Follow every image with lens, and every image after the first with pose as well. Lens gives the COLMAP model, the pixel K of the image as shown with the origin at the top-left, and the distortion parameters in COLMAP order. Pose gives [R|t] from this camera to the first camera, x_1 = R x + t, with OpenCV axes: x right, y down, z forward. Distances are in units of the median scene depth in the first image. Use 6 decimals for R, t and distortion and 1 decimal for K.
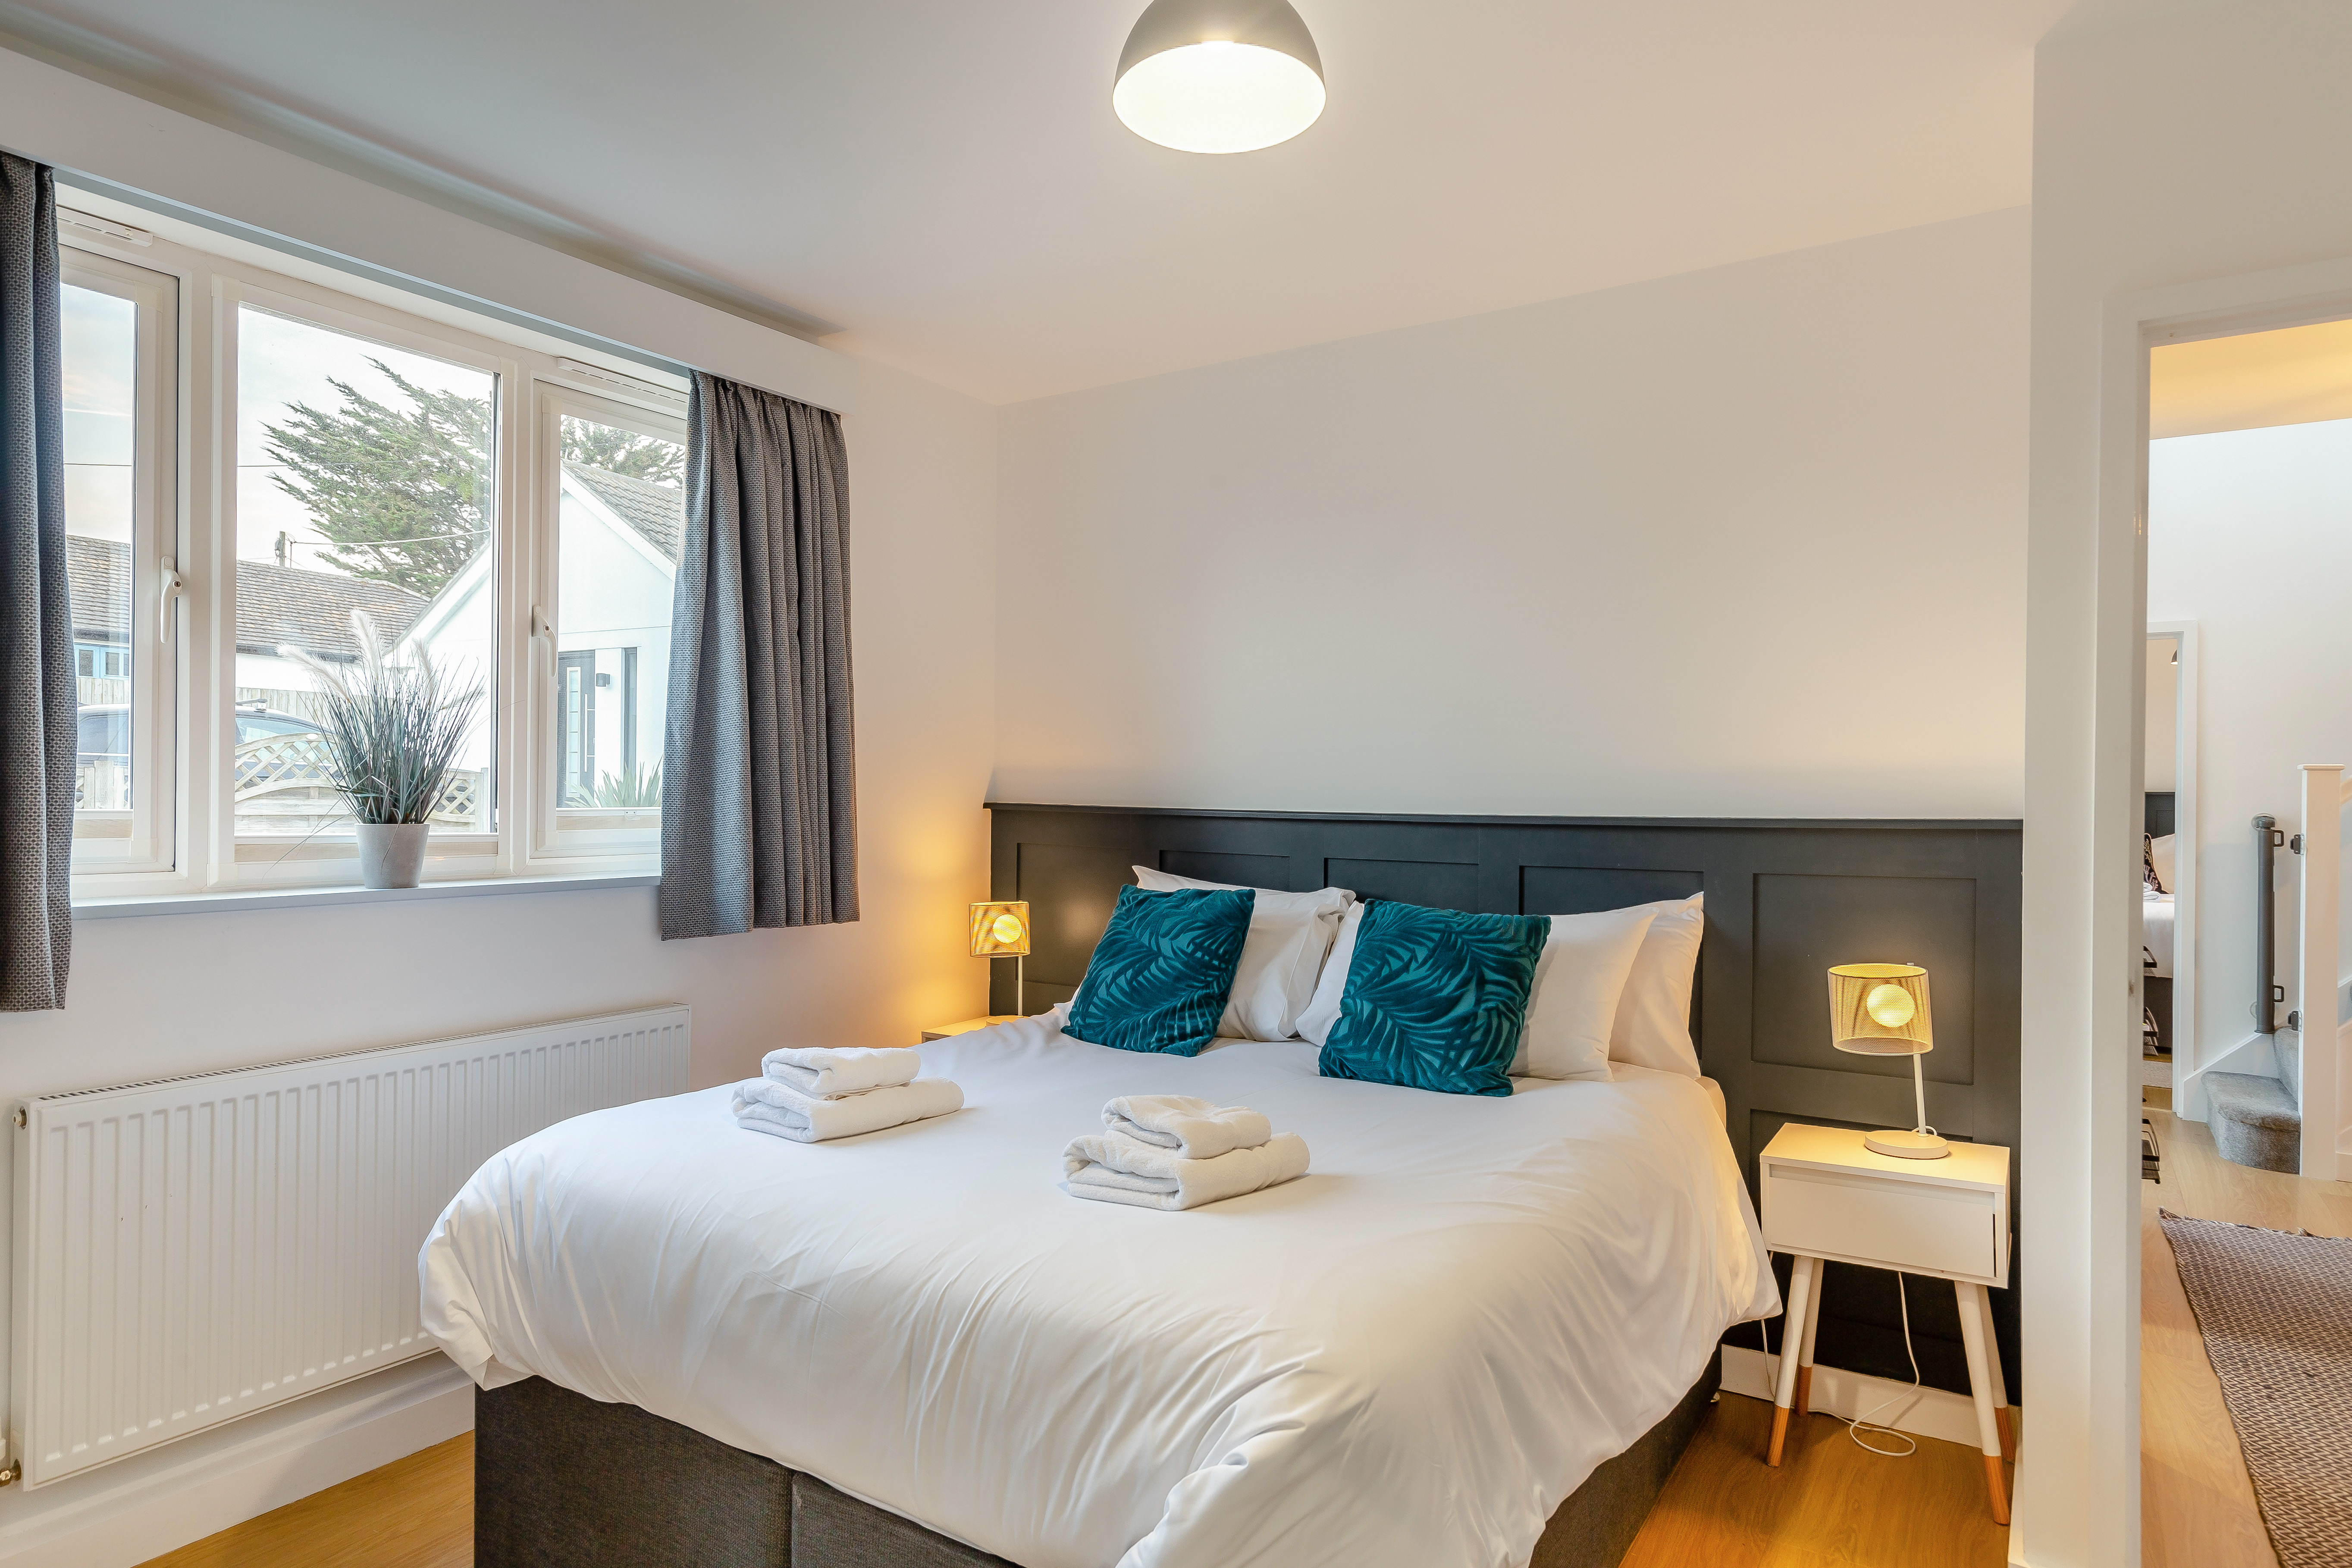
lens RADIAL K [[1320.6, 0, 1176.0], [0, 1320.6, 784.0], [0, 0, 1]] dist [-0.000693, -0.000036]
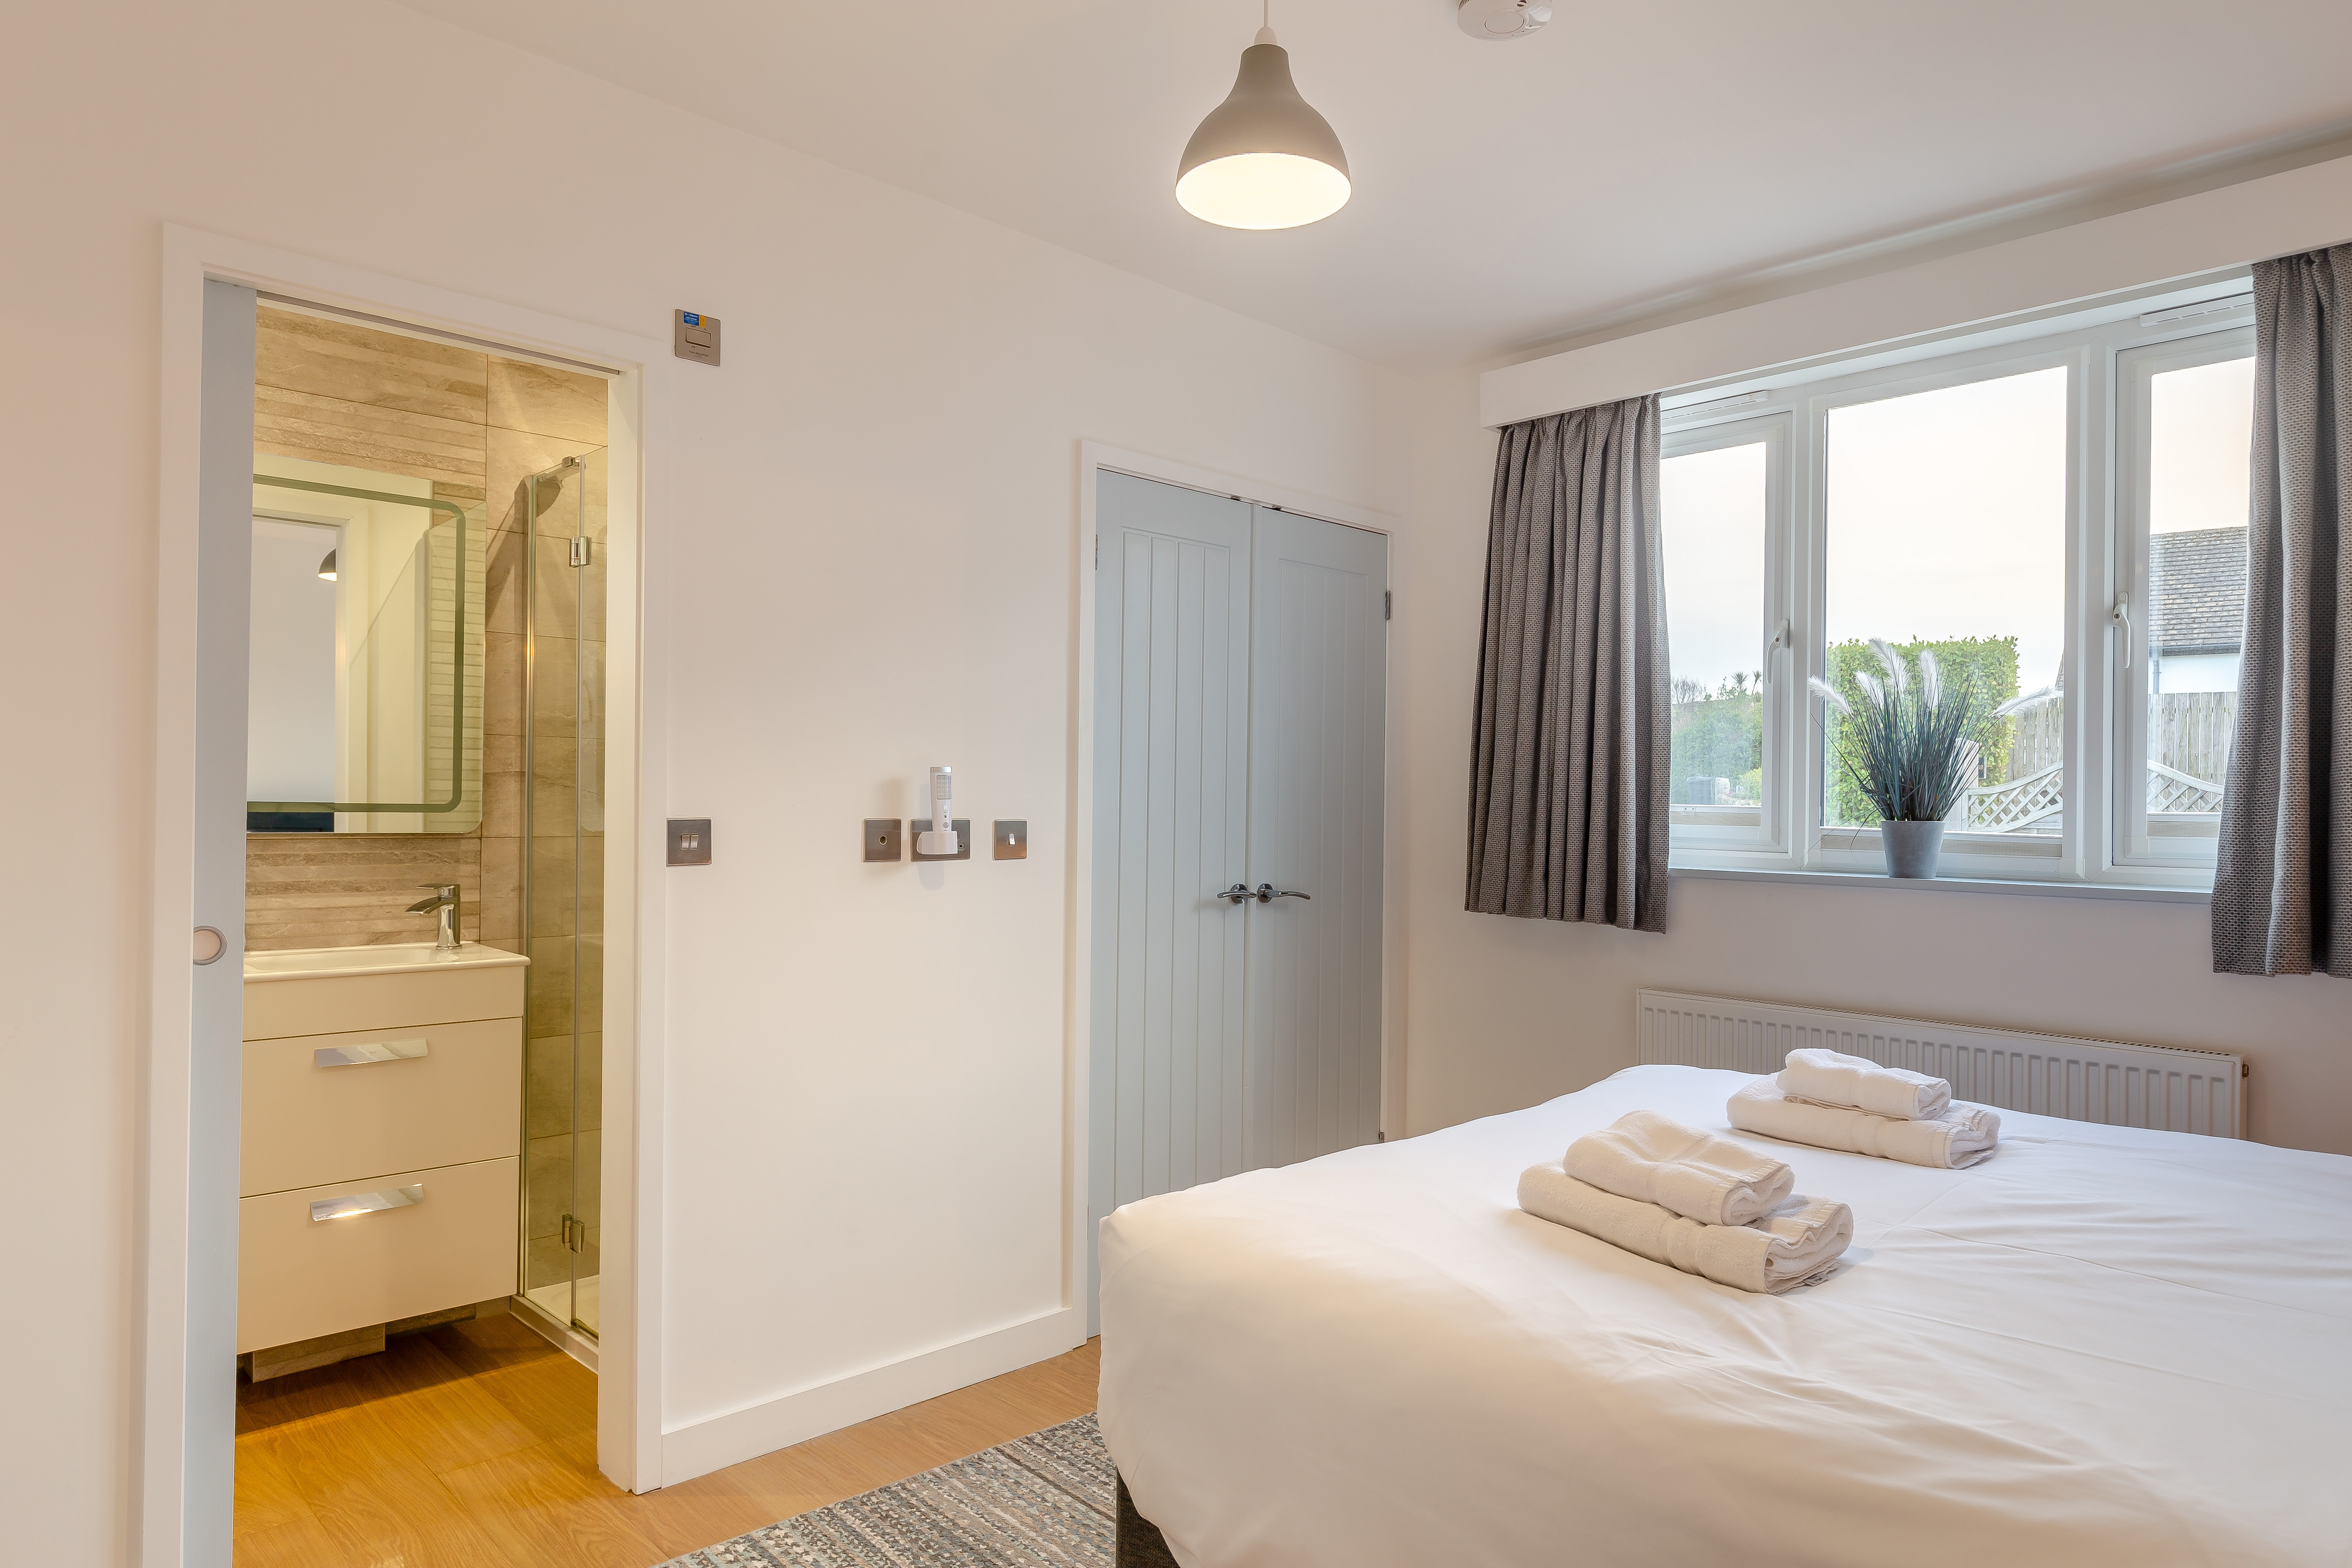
lens RADIAL K [[1427.3, 0, 1176.0], [0, 1427.3, 784.0], [0, 0, 1]] dist [-0.005862, -0.000312]
pose [[-0.238671, -0.018537, -0.970923, 0.738754], [-0.001191, 0.999823, -0.018796, 0.022161], [0.971100, -0.003330, -0.238651, 0.685269]]
